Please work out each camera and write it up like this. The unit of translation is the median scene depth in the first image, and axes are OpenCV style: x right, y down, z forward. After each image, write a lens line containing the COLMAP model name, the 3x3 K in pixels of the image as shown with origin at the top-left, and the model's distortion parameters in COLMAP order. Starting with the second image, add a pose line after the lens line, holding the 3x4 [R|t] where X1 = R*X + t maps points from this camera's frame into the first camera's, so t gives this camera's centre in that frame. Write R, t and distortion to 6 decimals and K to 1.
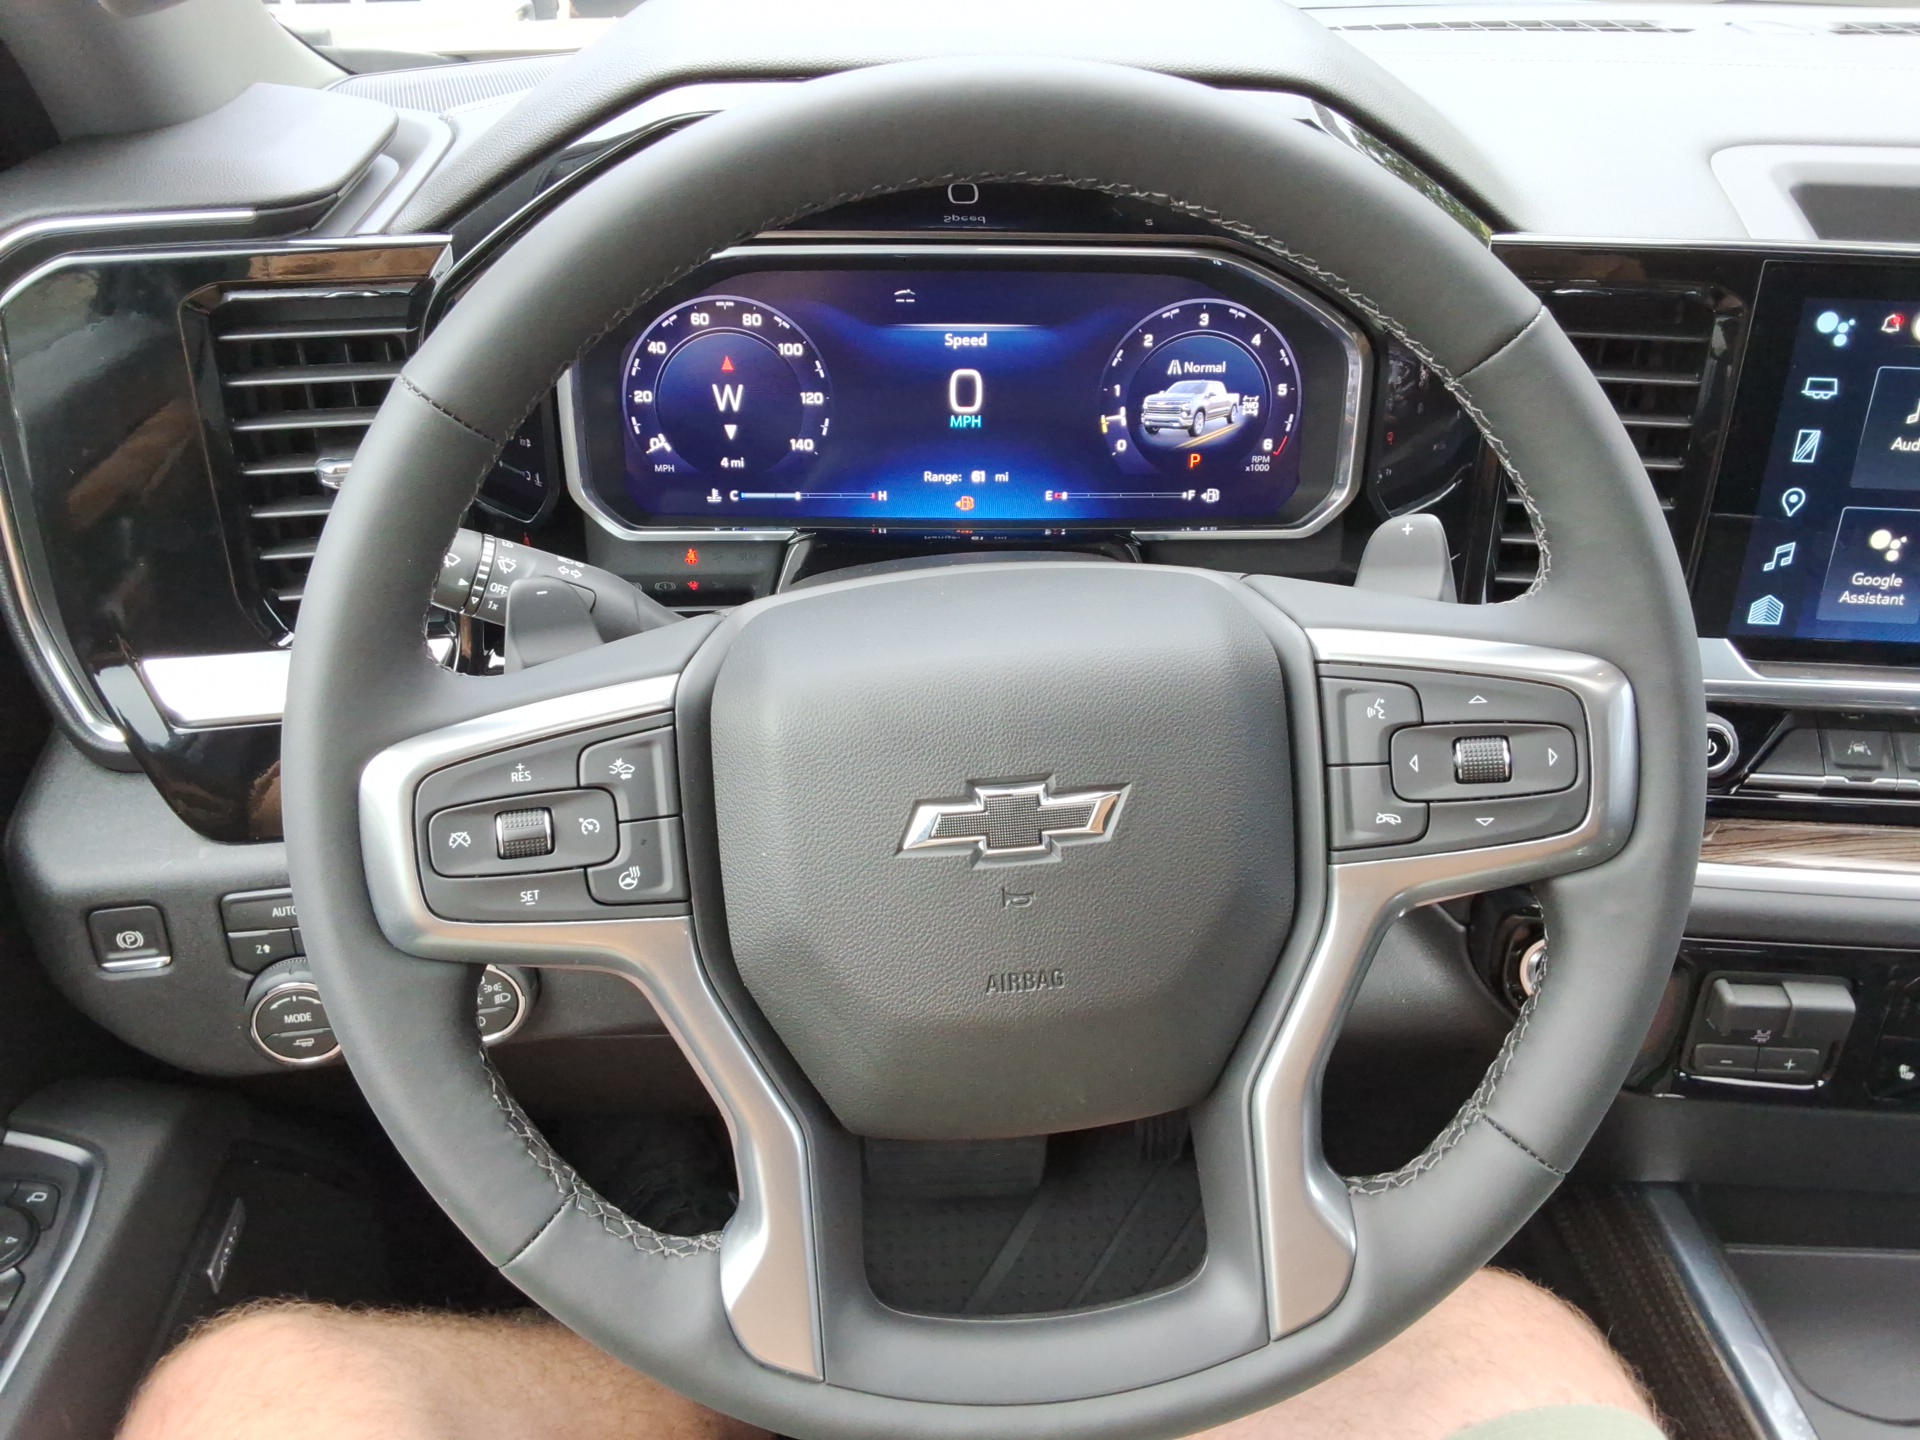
lens RADIAL K [[1540.7, 0, 967.3], [0, 1540.7, 713.2], [0, 0, 1]] dist [0.100754, -0.150370]
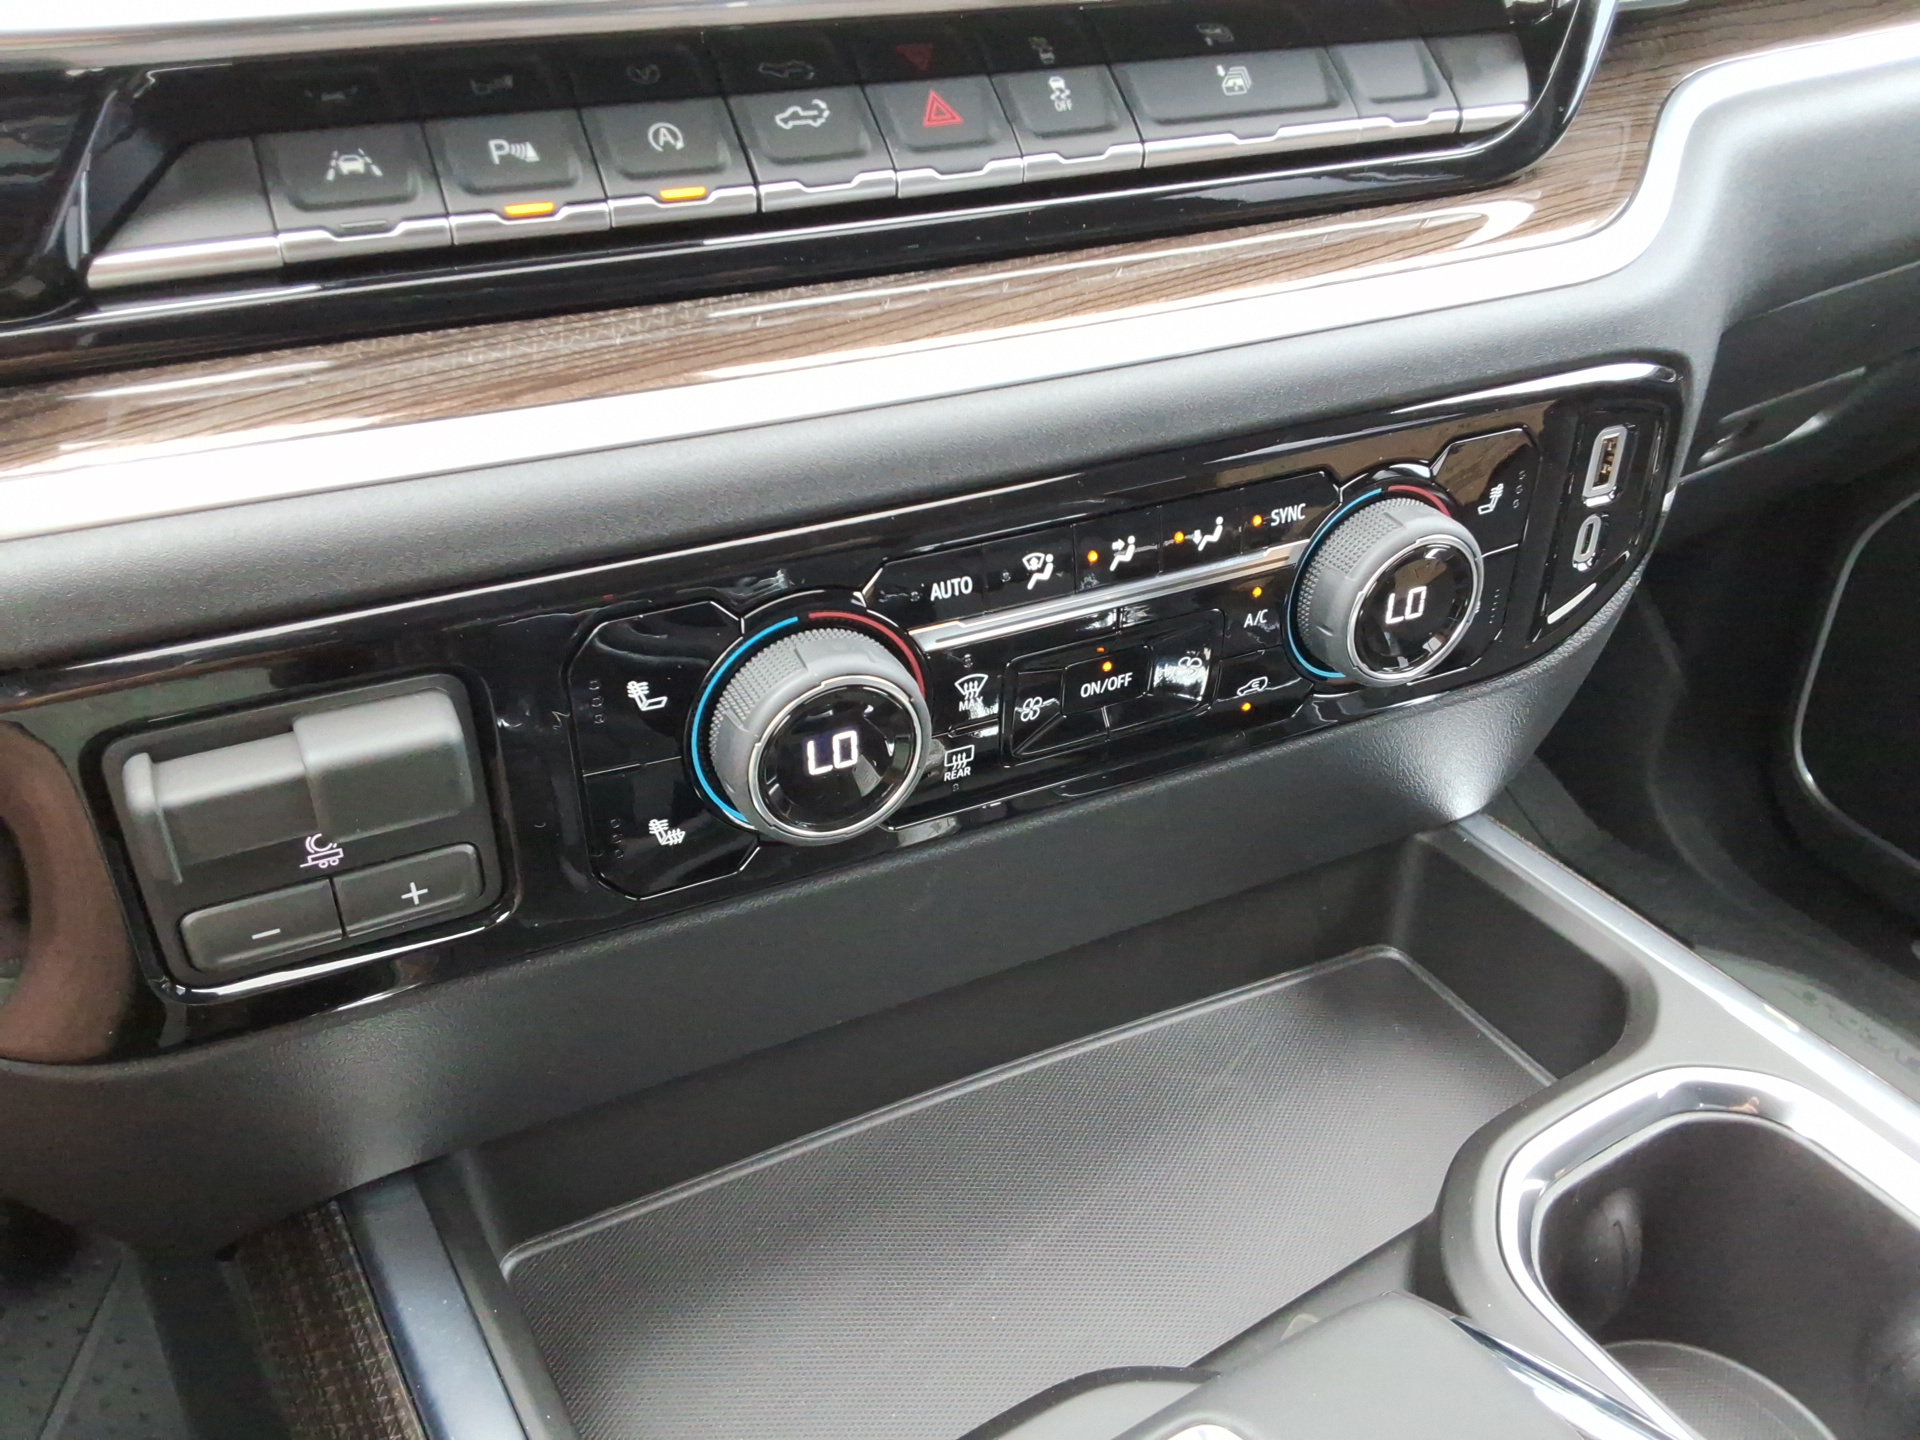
lens RADIAL K [[1540.7, 0, 968.7], [0, 1540.7, 687.9], [0, 0, 1]] dist [0.100754, -0.150370]
pose [[0.872176, -0.261497, 0.413436, 0.513155], [0.240883, 0.965149, 0.102292, 0.165268], [-0.425776, 0.010373, 0.904769, 0.543390]]
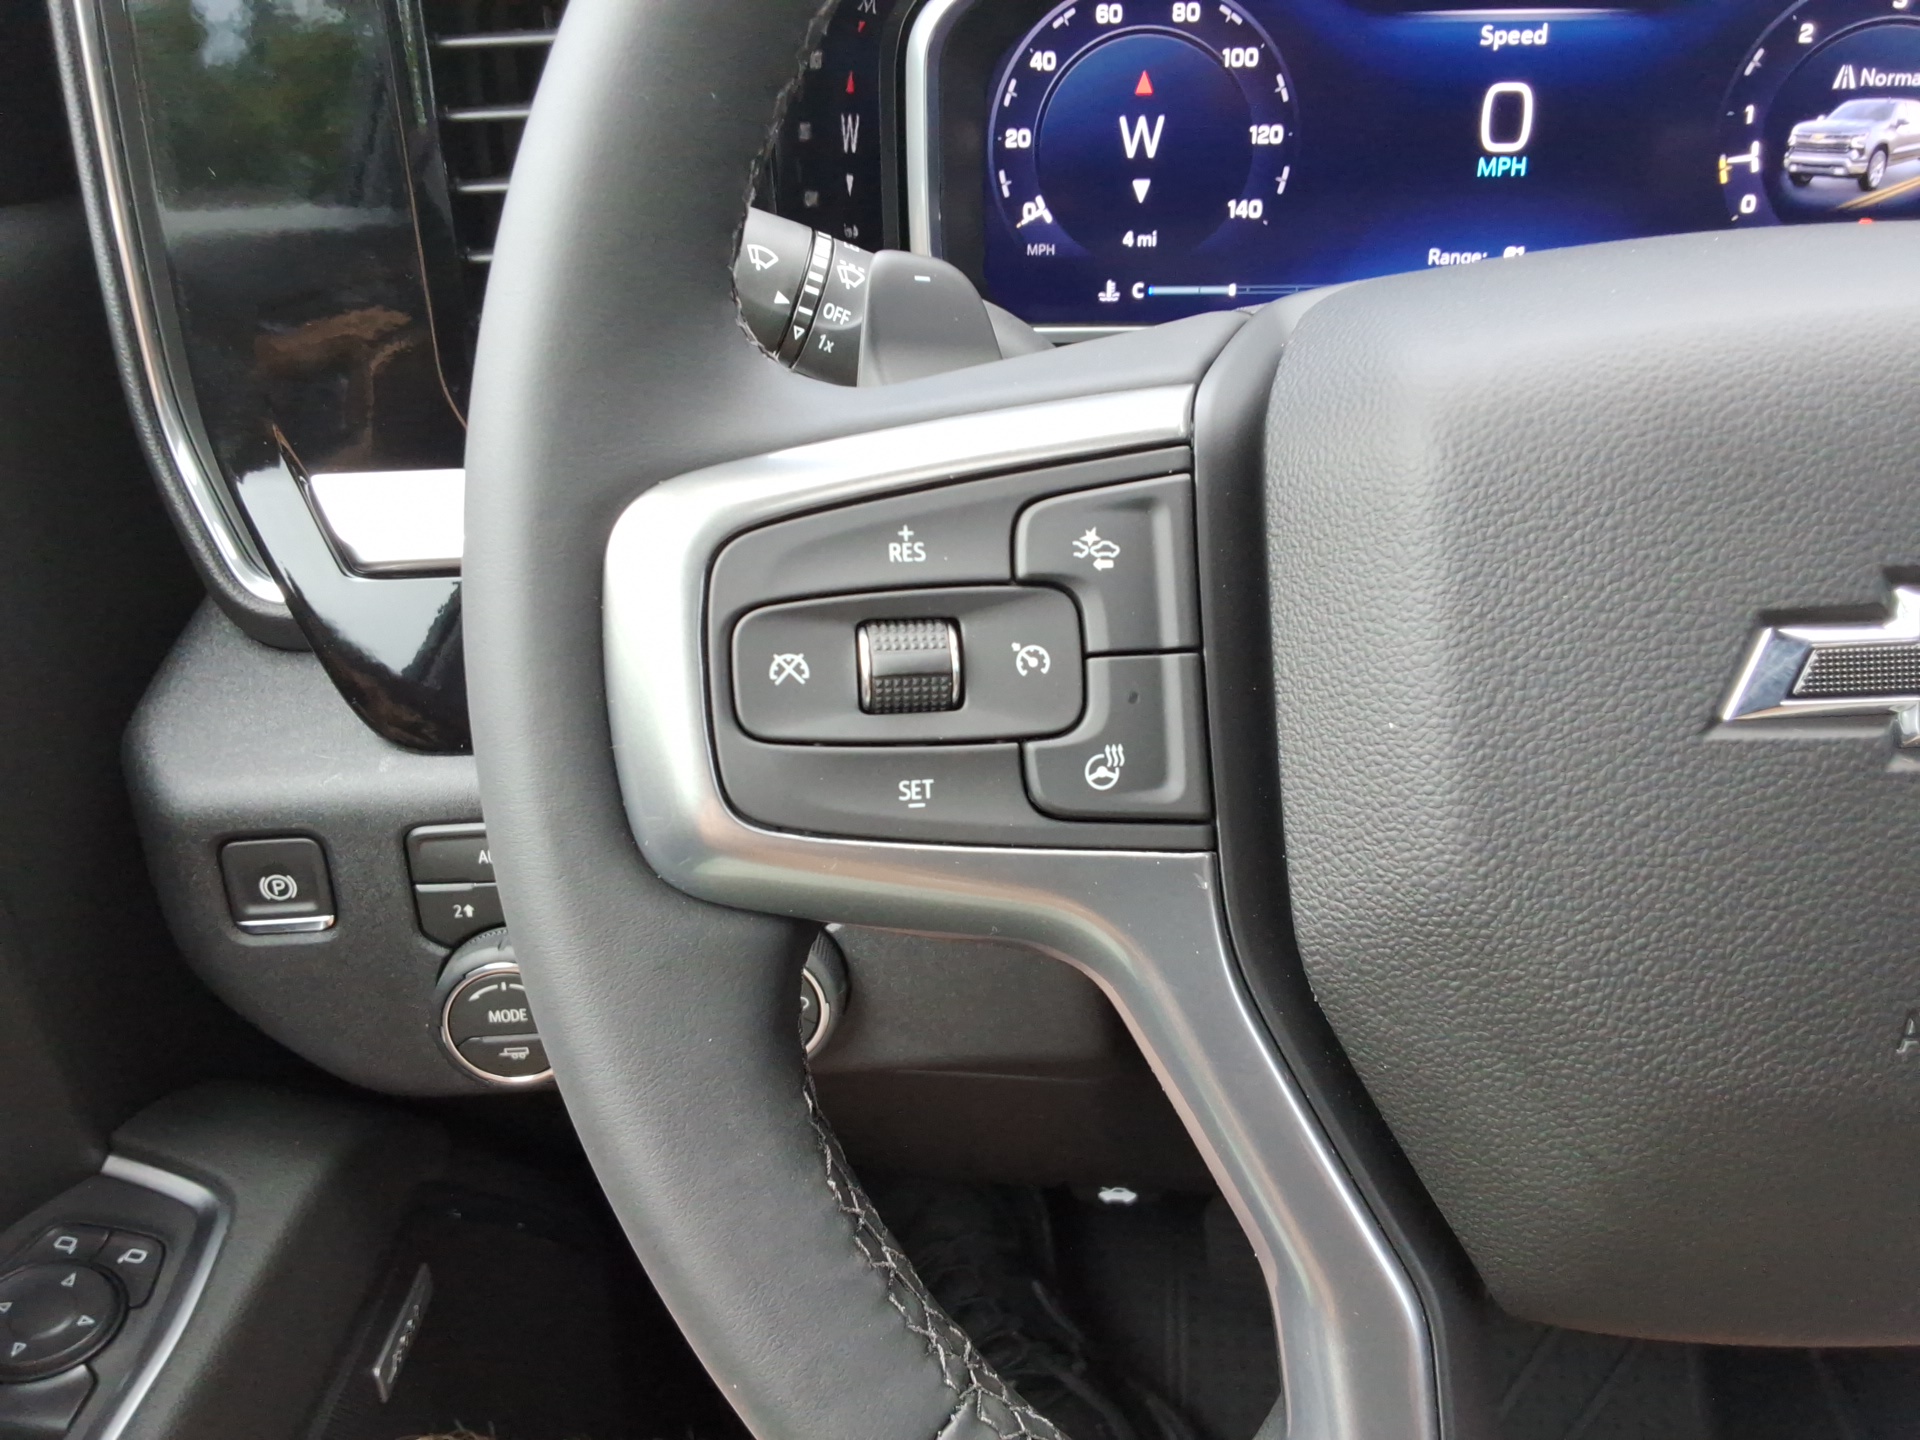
lens RADIAL K [[1540.7, 0, 984.1], [0, 1540.7, 748.2], [0, 0, 1]] dist [0.100754, -0.150370]
pose [[0.989850, 0.034046, -0.137975, -0.131386], [-0.033946, 0.999419, 0.003084, 0.068858], [0.138000, 0.001631, 0.990431, 0.351683]]
